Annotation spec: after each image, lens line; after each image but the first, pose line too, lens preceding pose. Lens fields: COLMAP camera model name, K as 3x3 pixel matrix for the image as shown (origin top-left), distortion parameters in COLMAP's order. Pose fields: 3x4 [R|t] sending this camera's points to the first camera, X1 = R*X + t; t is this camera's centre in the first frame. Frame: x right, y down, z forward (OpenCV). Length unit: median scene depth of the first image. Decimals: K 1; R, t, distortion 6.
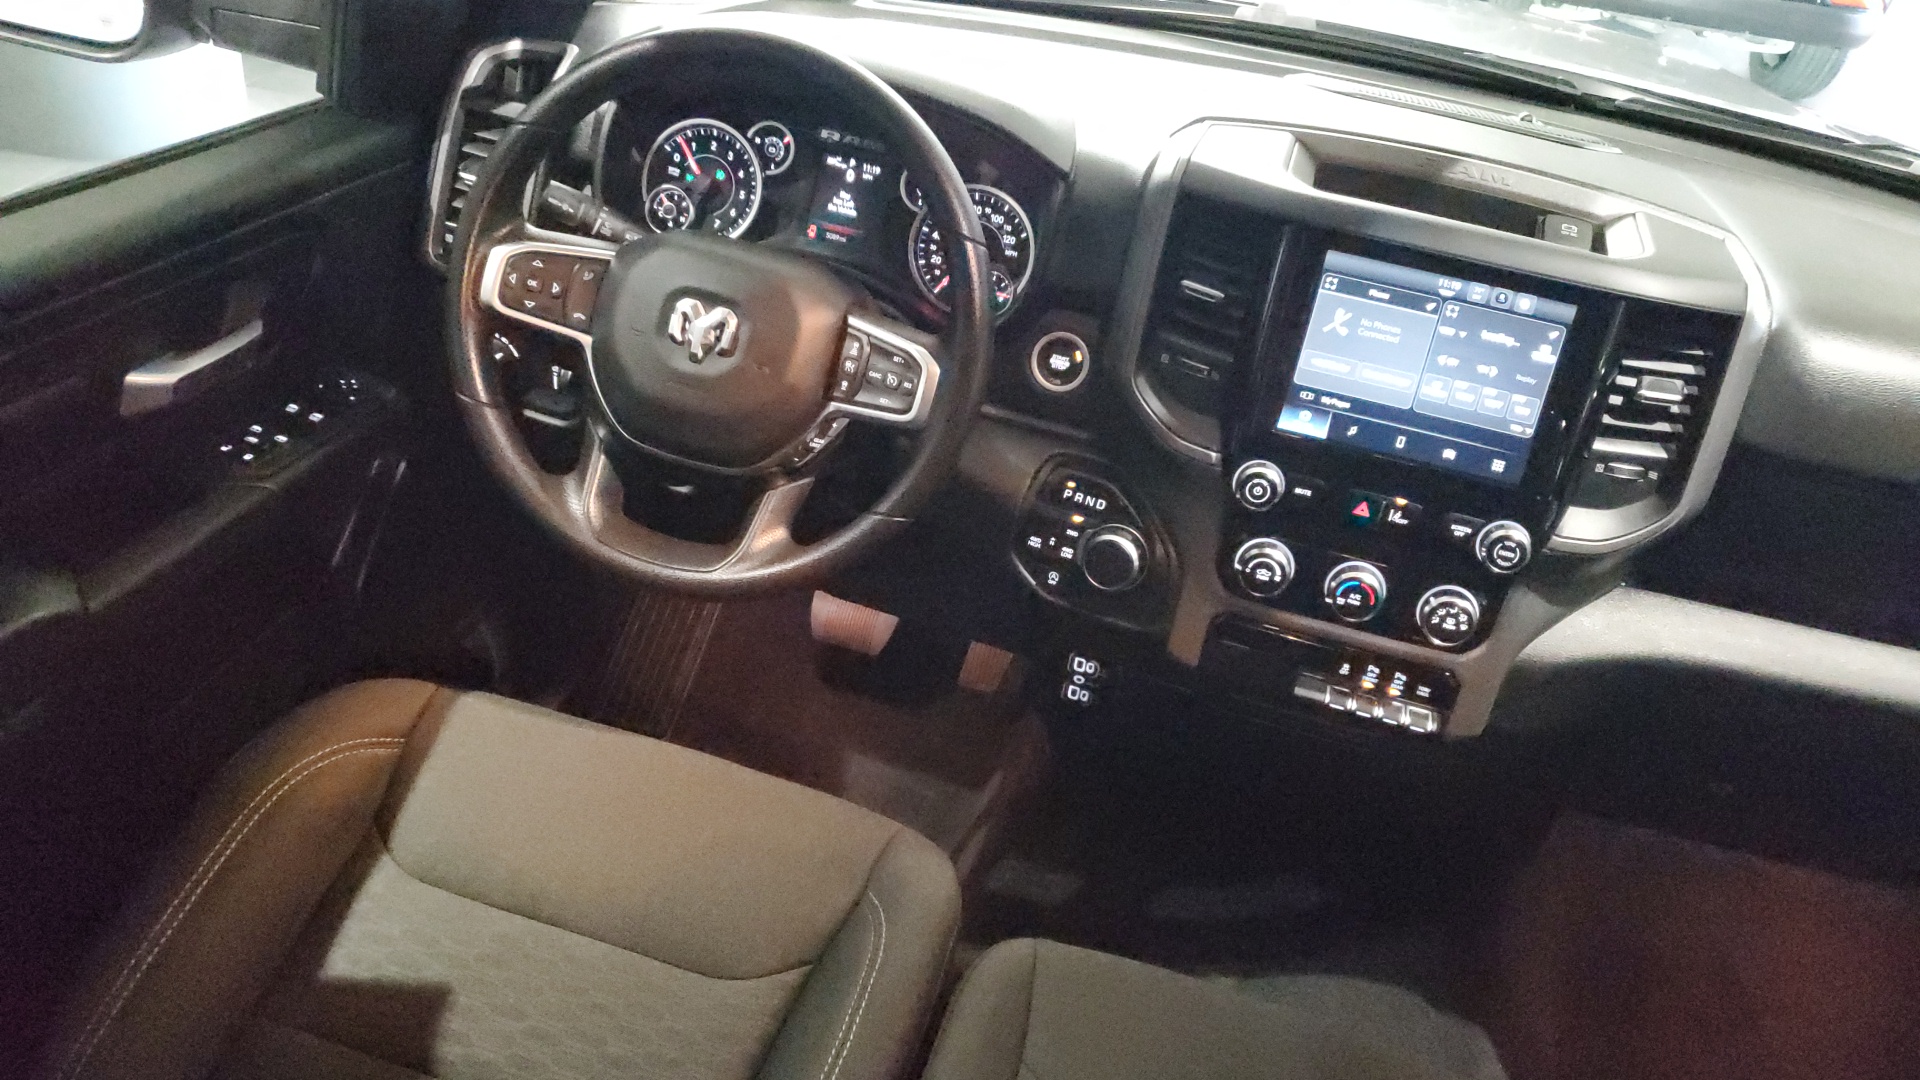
lens RADIAL K [[1504.7, 0, 959.6], [0, 1504.7, 563.6], [0, 0, 1]] dist [0.216007, -0.452849]
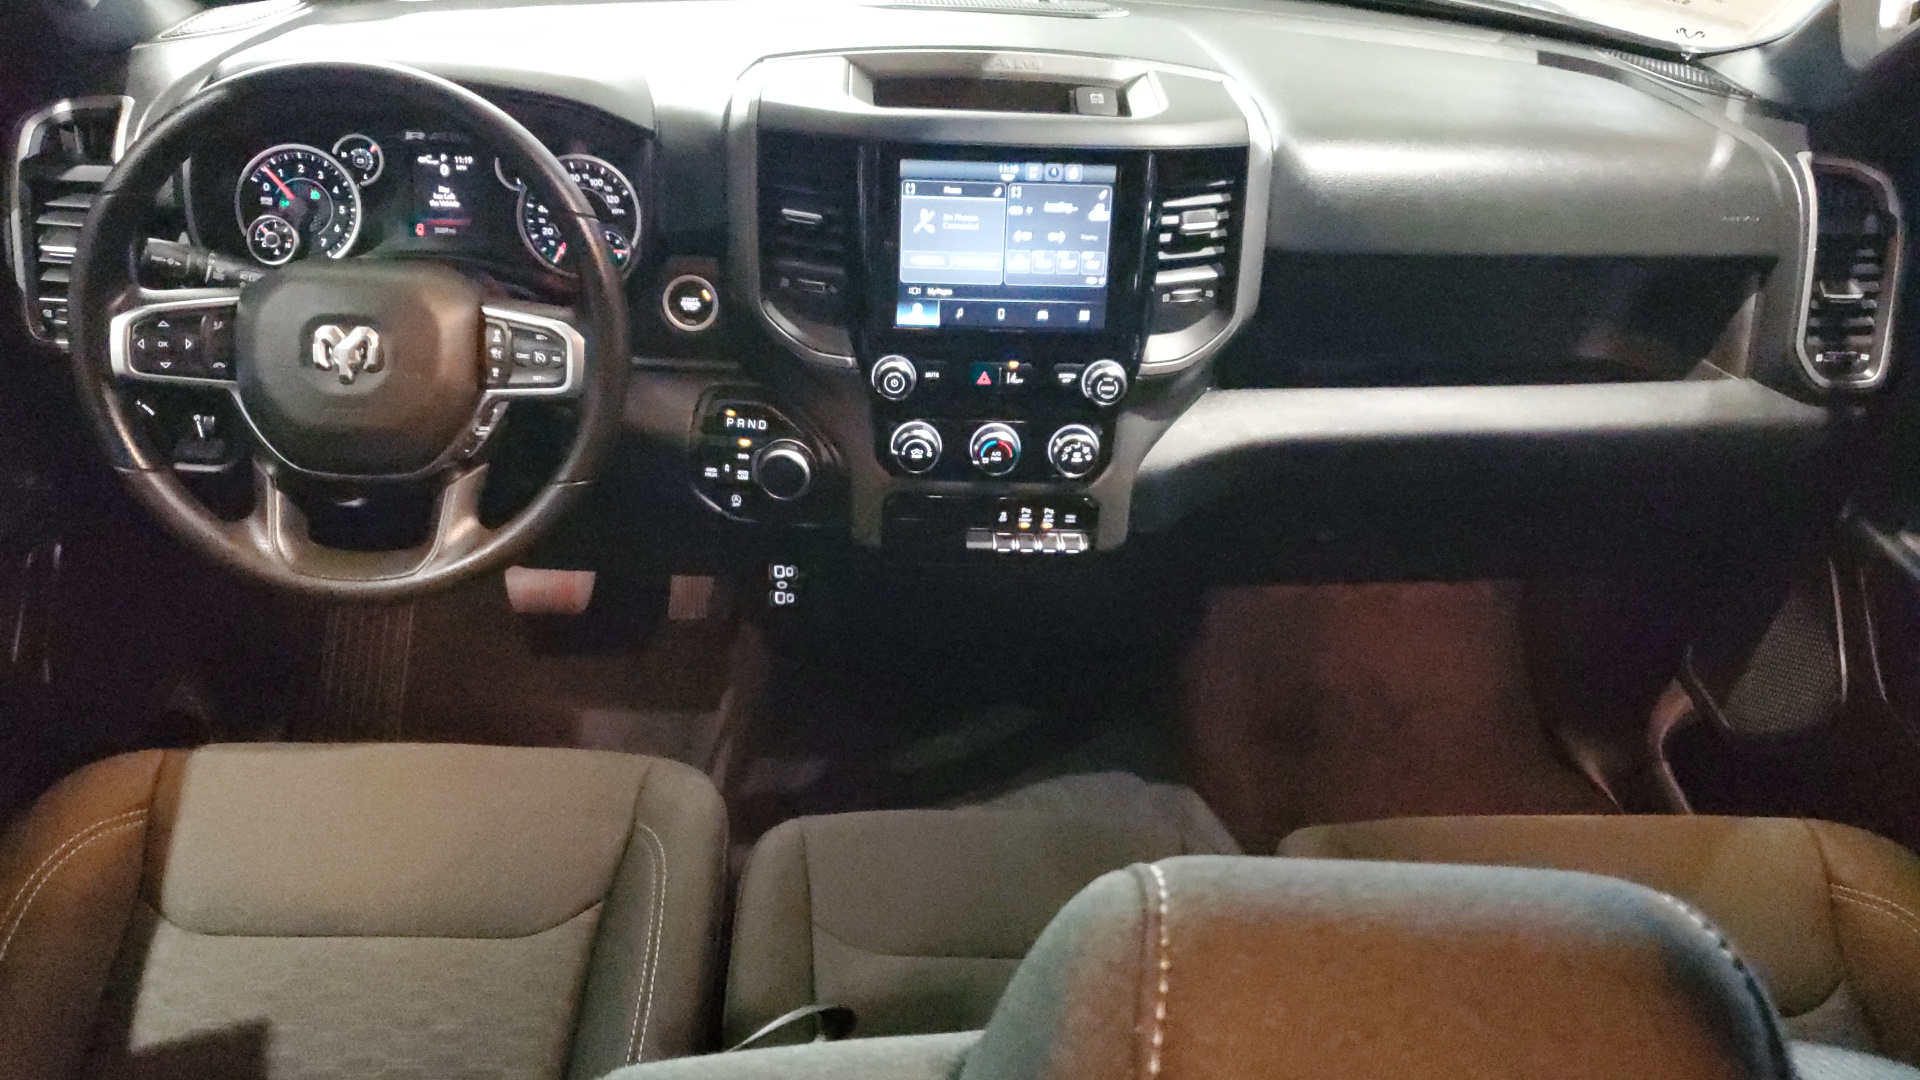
lens RADIAL K [[1490.4, 0, 989.4], [0, 1490.4, 568.4], [0, 0, 1]] dist [0.000916, -0.014606]
pose [[0.944459, -0.250560, 0.212644, -0.005877], [0.234537, 0.967163, 0.097920, -0.005706], [-0.230196, -0.042609, 0.972211, -0.090023]]
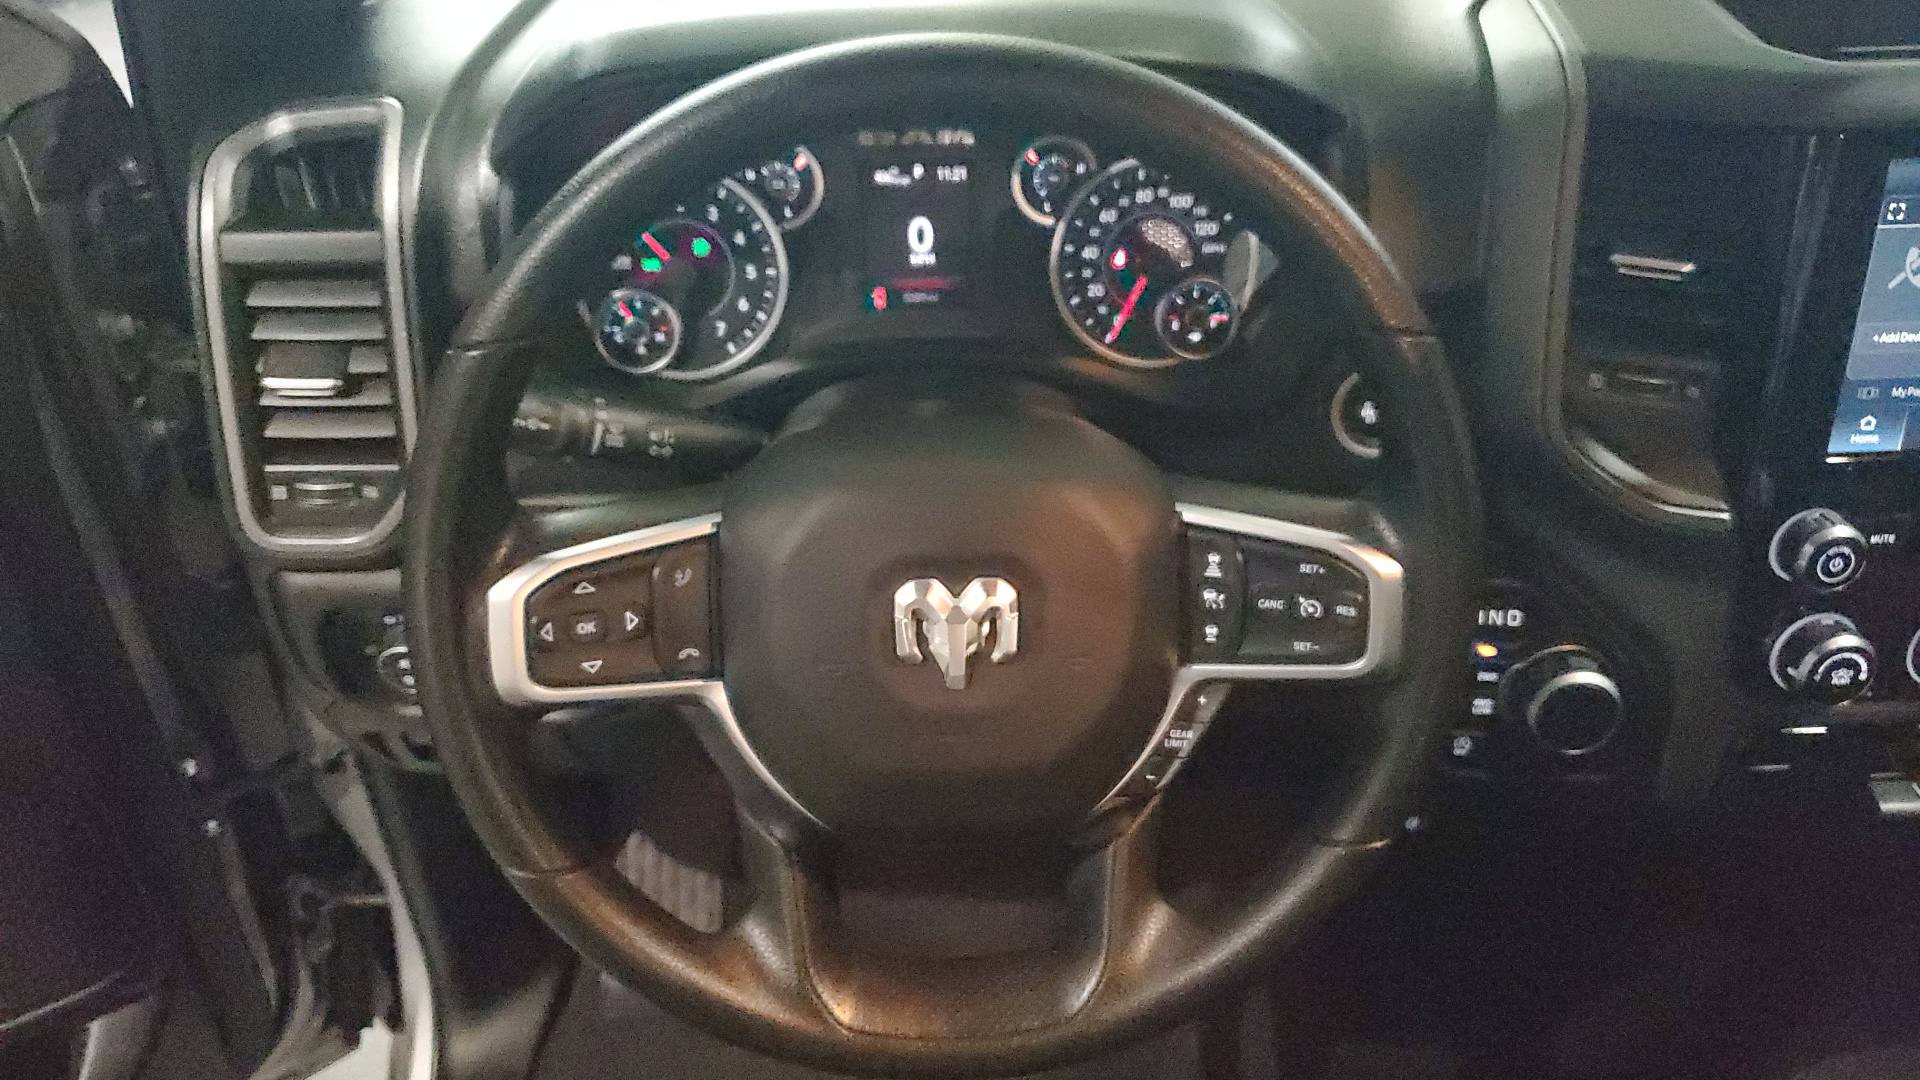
lens RADIAL K [[1459.3, 0, 960.0], [0, 1459.3, 540.0], [0, 0, 1]] dist [0.073188, -0.124427]
pose [[0.935721, -0.308268, 0.171454, -0.220054], [0.281478, 0.945490, 0.163766, -0.238619], [-0.212592, -0.104979, 0.971486, 0.464544]]
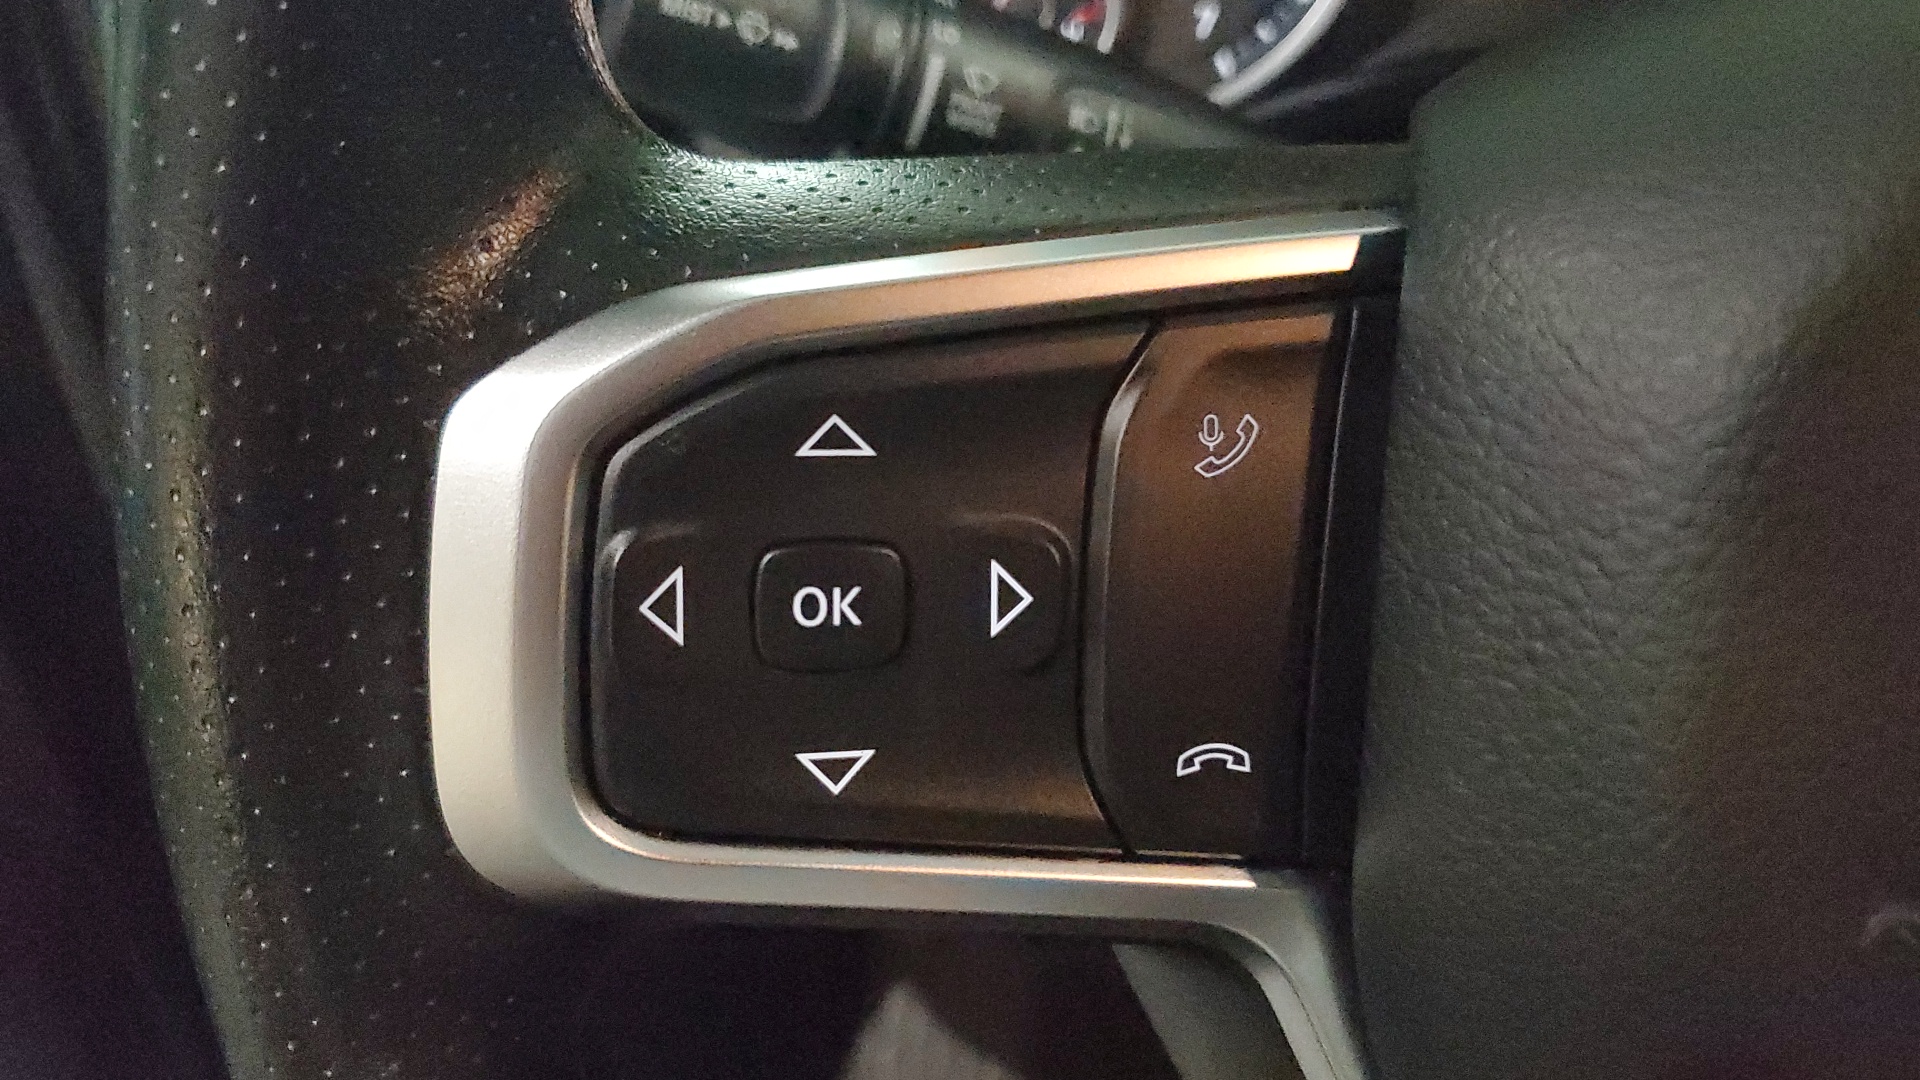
lens RADIAL K [[1490.4, 0, 989.4], [0, 1490.4, 568.4], [0, 0, 1]] dist [0.000916, -0.014606]
pose [[0.975994, -0.217504, 0.011298, -0.248093], [0.215680, 0.972420, 0.088775, -0.180314], [-0.030296, -0.084207, 0.995988, 0.821542]]
